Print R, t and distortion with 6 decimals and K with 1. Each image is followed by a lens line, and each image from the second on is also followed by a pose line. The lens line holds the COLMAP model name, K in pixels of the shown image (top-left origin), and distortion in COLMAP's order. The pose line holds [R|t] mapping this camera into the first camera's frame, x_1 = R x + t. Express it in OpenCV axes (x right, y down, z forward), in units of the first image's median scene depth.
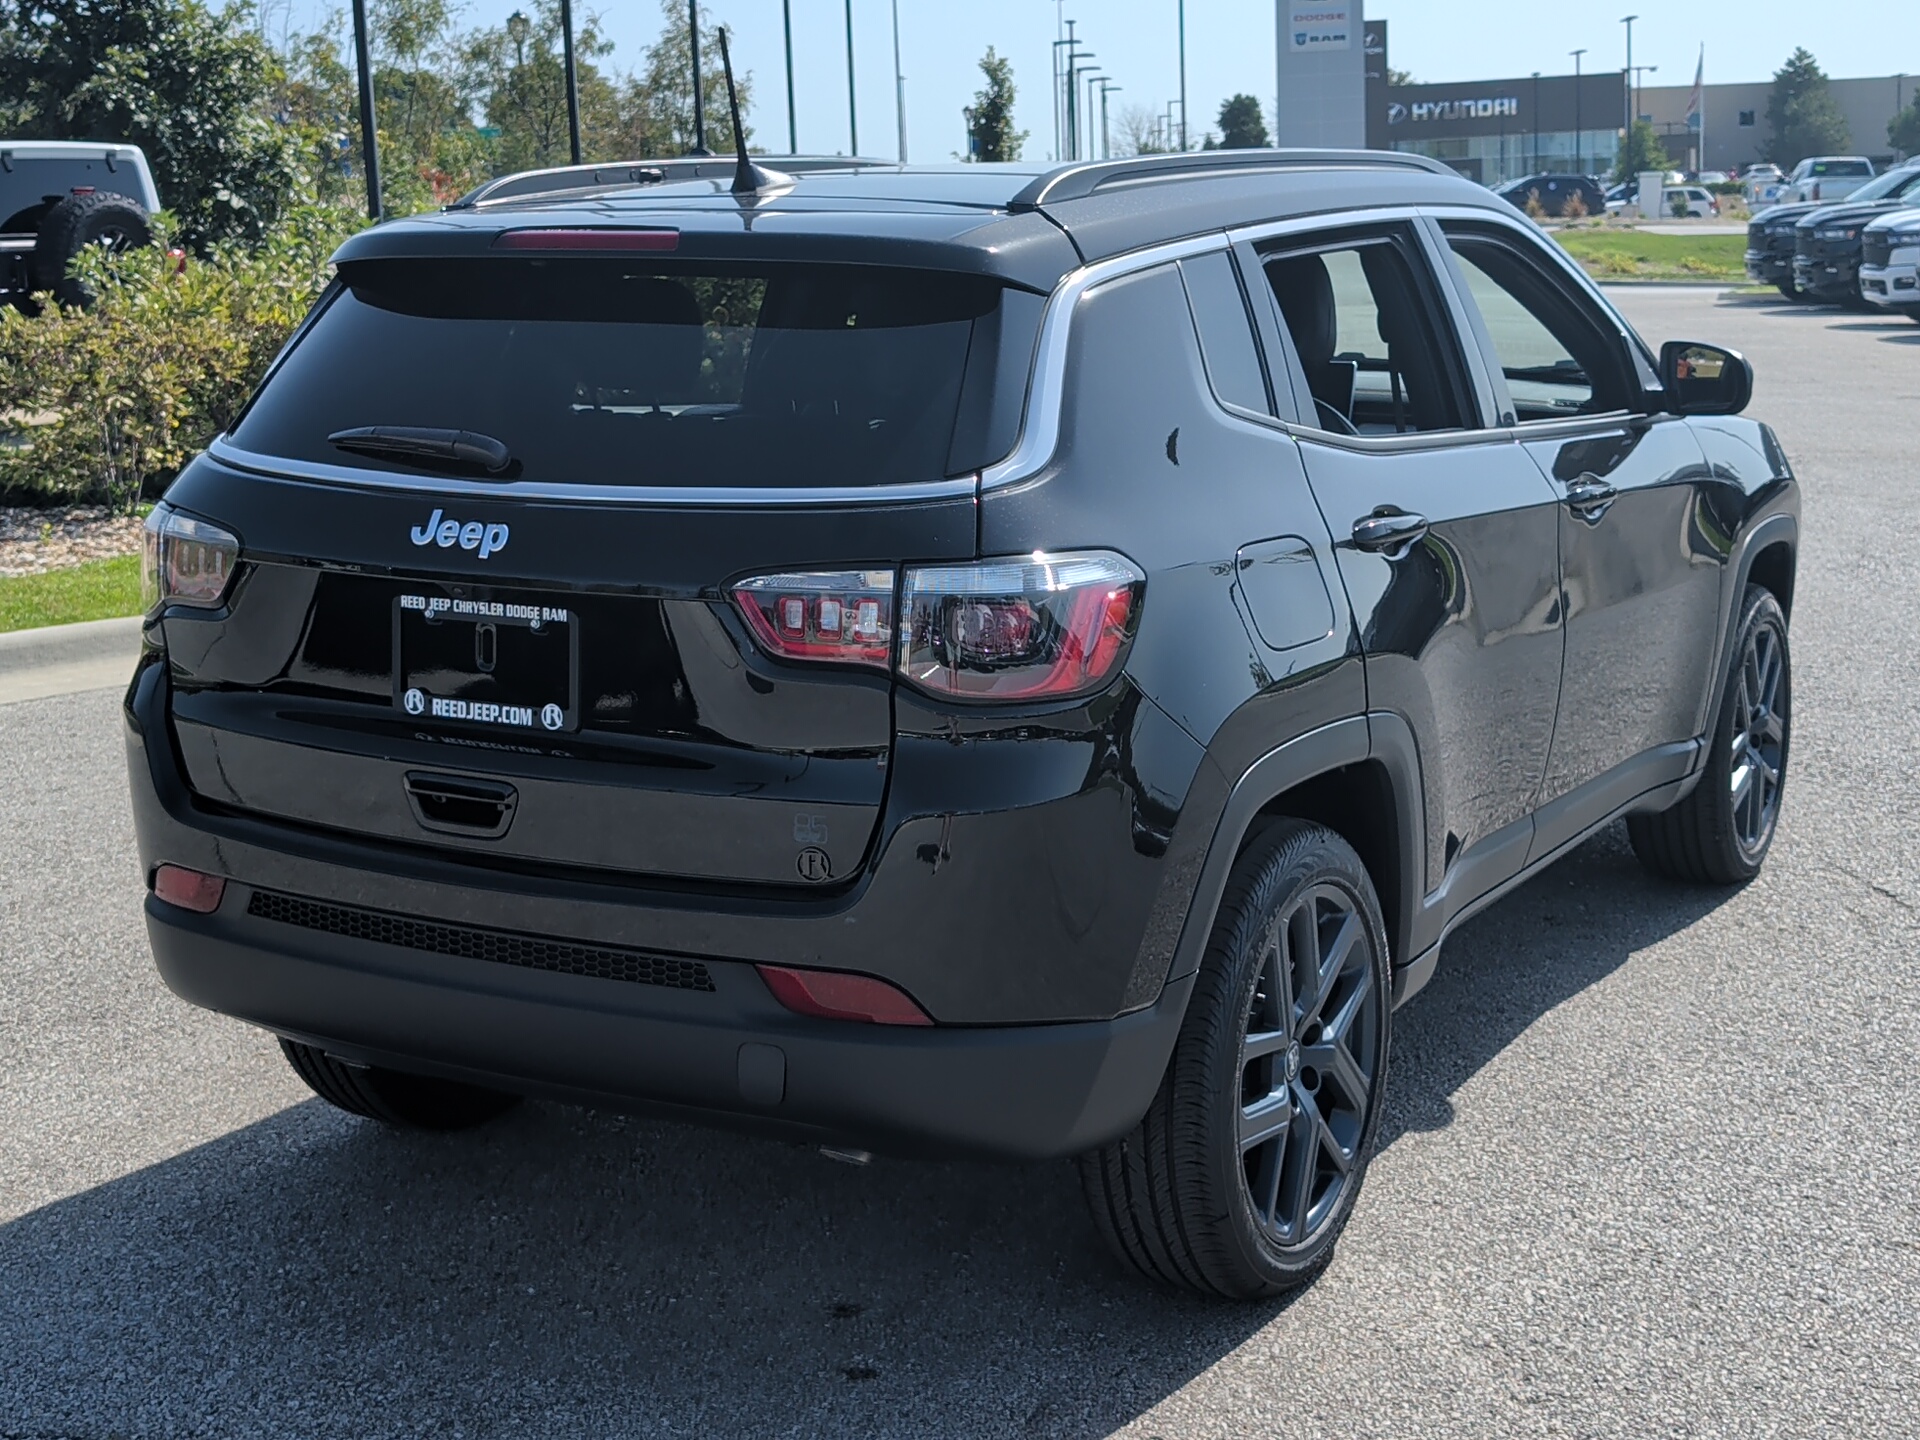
lens RADIAL K [[2656.9, 0, 960.0], [0, 2656.9, 720.0], [0, 0, 1]] dist [0.018259, -0.030091]
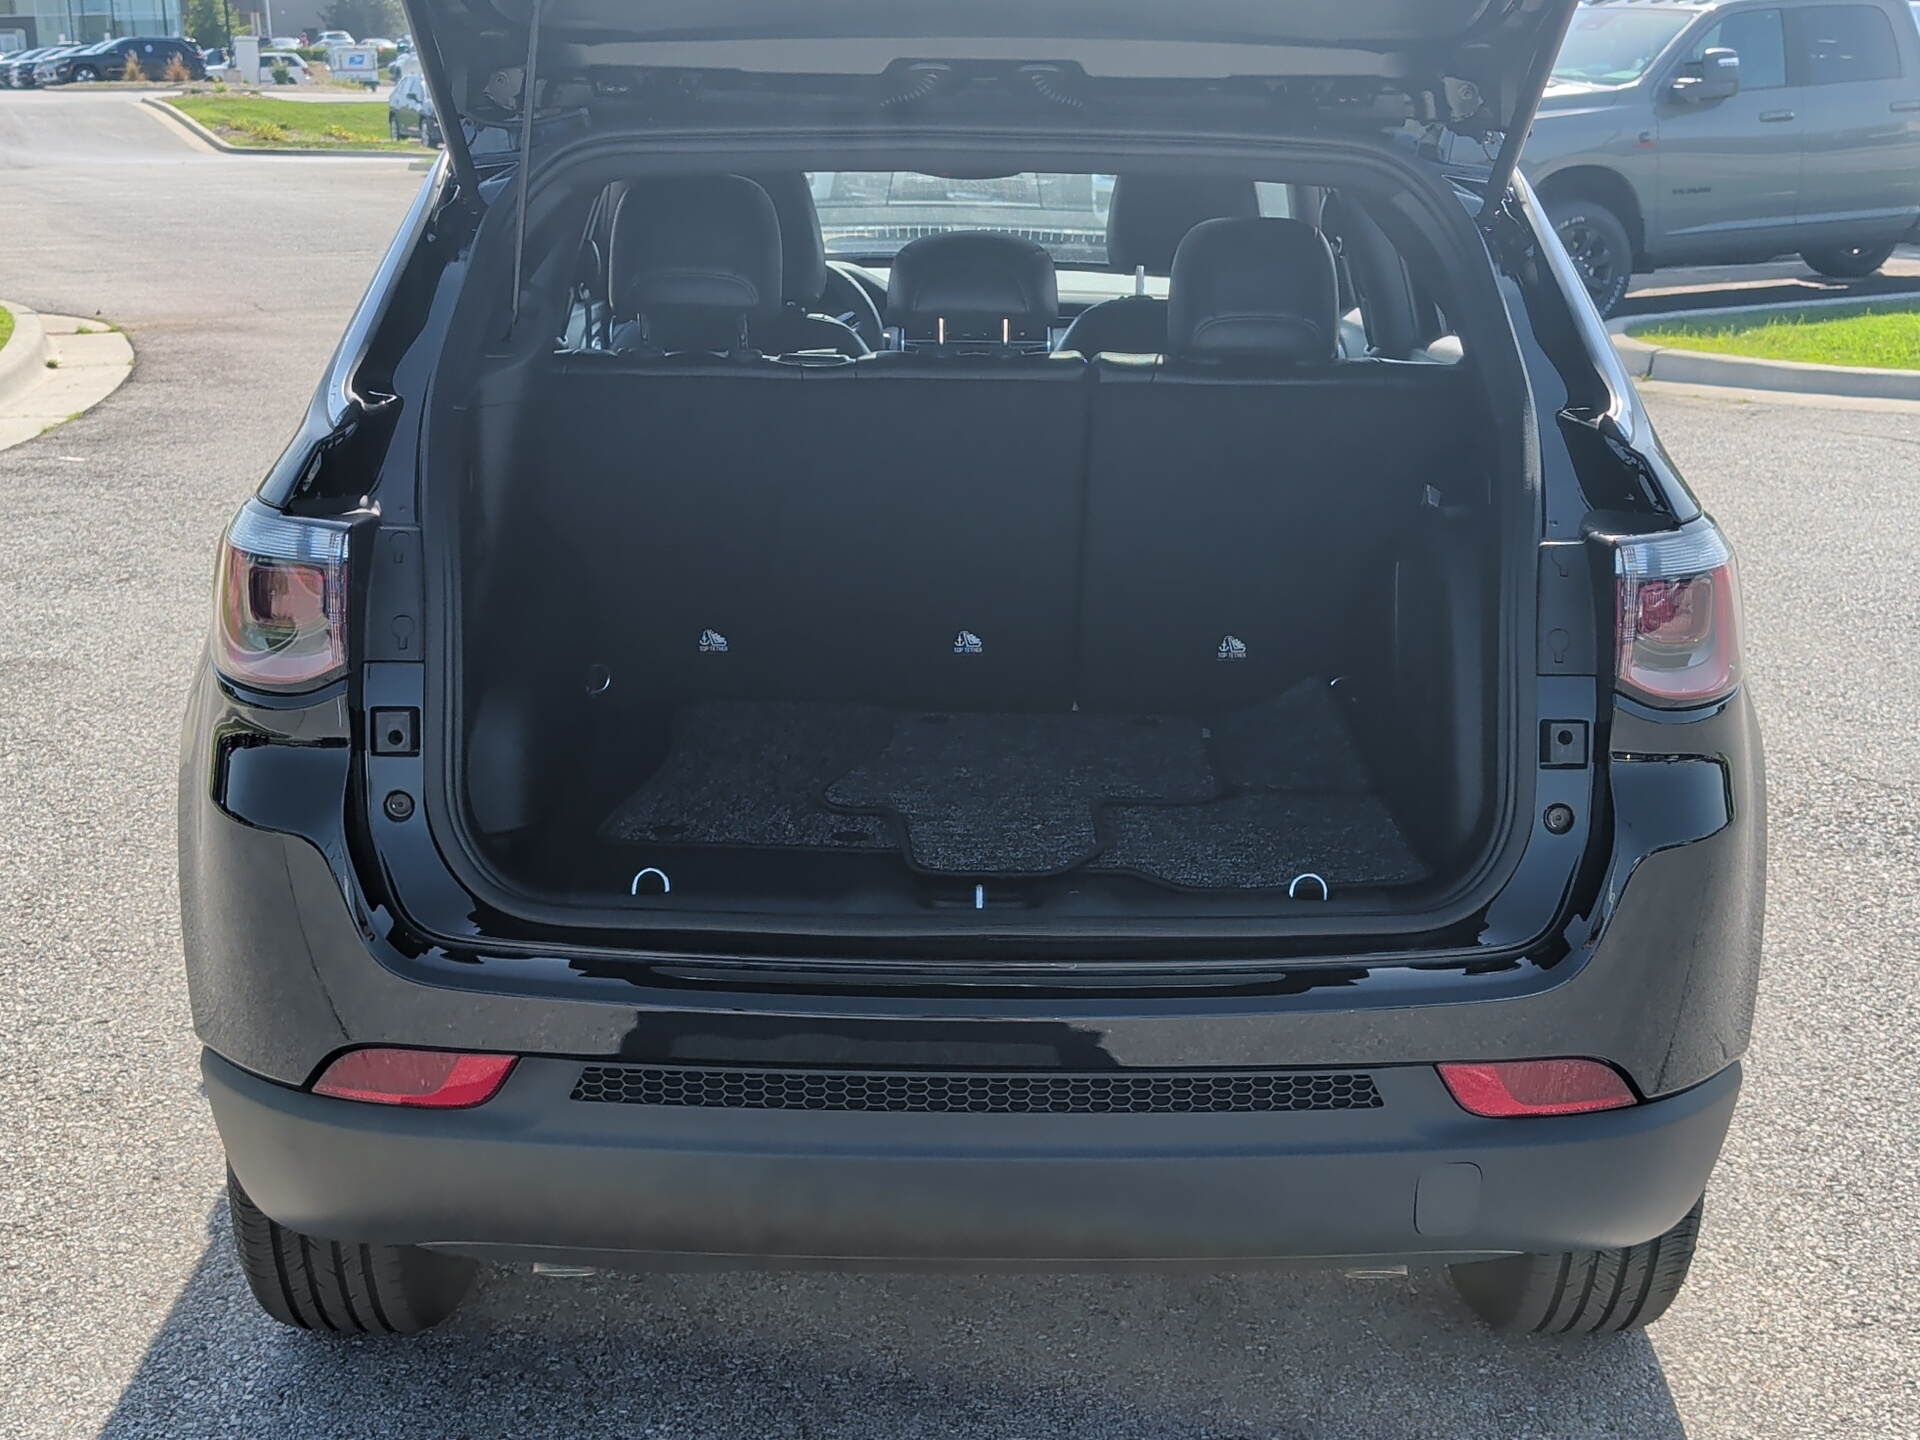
lens RADIAL K [[2656.9, 0, 960.0], [0, 2656.9, 720.0], [0, 0, 1]] dist [0.018259, -0.030091]
pose [[0.864106, -0.102835, 0.492692, -0.538369], [0.078883, 0.994478, 0.069220, -0.070602], [-0.497089, -0.020948, 0.867446, 0.363977]]
